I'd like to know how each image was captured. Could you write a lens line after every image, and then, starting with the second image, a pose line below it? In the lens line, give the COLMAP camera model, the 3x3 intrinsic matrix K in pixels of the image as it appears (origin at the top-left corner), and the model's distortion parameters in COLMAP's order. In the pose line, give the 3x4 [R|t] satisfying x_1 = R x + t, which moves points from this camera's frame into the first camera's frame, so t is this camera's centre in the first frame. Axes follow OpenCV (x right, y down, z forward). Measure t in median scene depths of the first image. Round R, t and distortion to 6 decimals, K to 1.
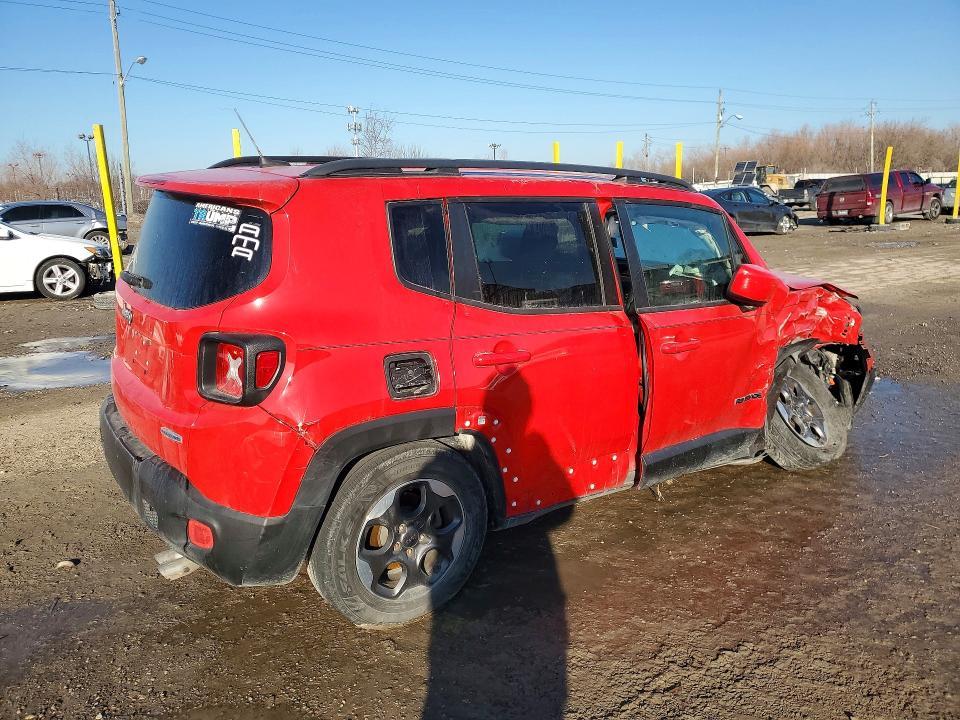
lens RADIAL K [[768.9, 0, 475.5], [0, 768.9, 356.9], [0, 0, 1]] dist [0.014929, 0.008234]
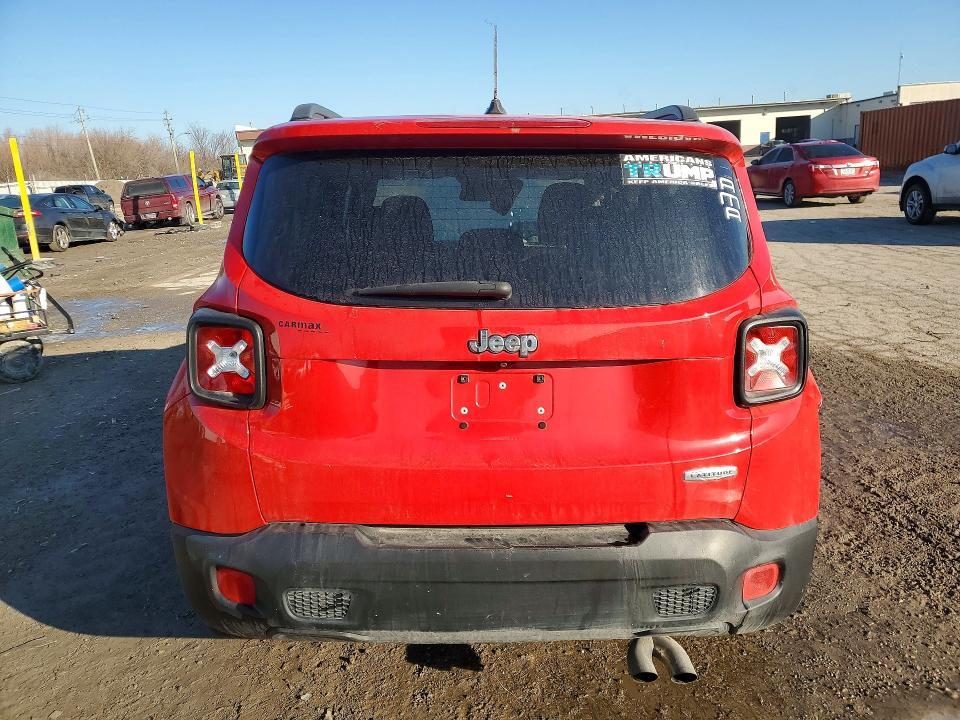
lens RADIAL K [[768.9, 0, 480.7], [0, 768.9, 357.1], [0, 0, 1]] dist [0.014929, 0.008234]
pose [[0.535078, -0.204918, 0.819573, -1.005617], [0.216591, 0.970985, 0.101369, -0.115805], [-0.816566, 0.123272, 0.563936, 0.706035]]
